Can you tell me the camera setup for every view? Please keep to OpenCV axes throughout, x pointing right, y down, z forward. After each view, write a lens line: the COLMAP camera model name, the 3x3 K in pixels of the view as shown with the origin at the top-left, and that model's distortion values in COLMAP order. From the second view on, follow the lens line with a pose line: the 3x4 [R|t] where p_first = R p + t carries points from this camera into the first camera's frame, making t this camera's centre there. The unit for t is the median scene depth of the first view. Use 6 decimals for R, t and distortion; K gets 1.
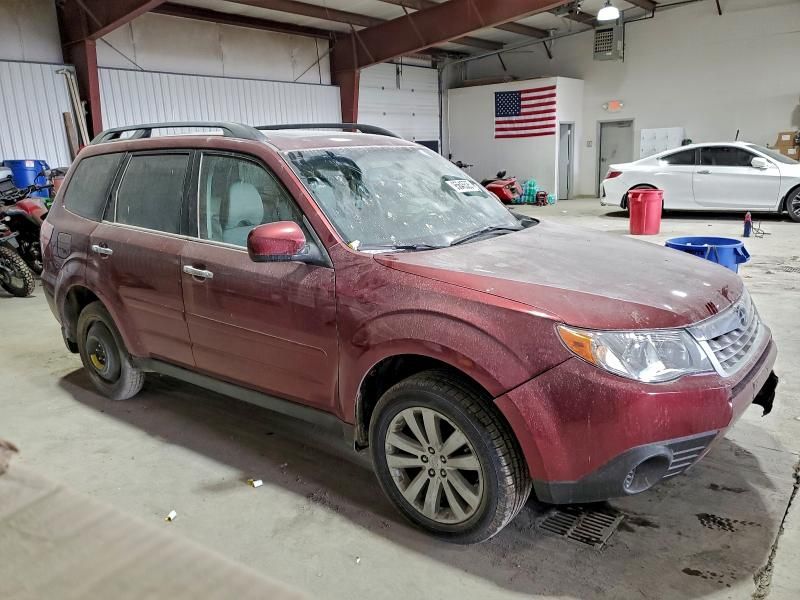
lens RADIAL K [[626.9, 0, 401.3], [0, 626.9, 307.9], [0, 0, 1]] dist [0.009217, 0.019510]
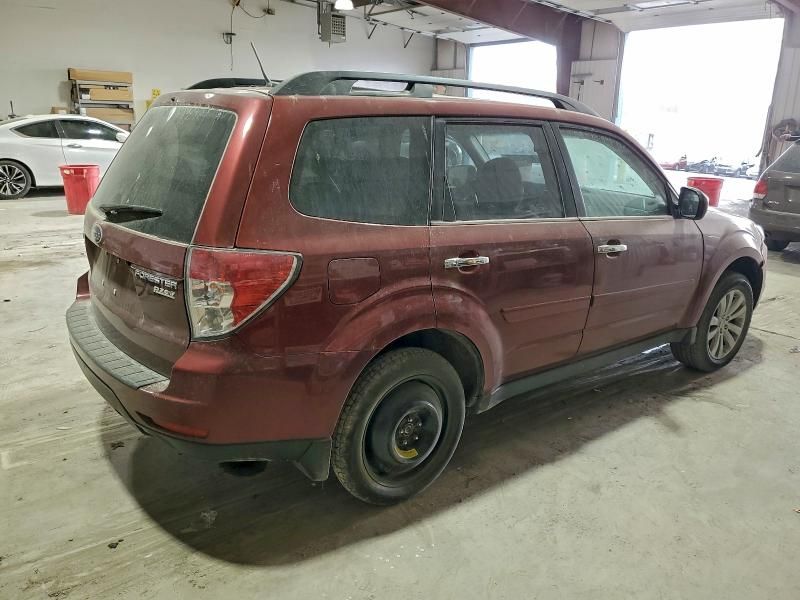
lens RADIAL K [[626.9, 0, 401.6], [0, 626.9, 293.1], [0, 0, 1]] dist [0.009217, 0.019510]
pose [[0.245086, -0.216621, 0.944991, -1.236497], [0.200113, 0.965032, 0.169315, -0.204021], [-0.948624, 0.147609, 0.279865, 0.958107]]
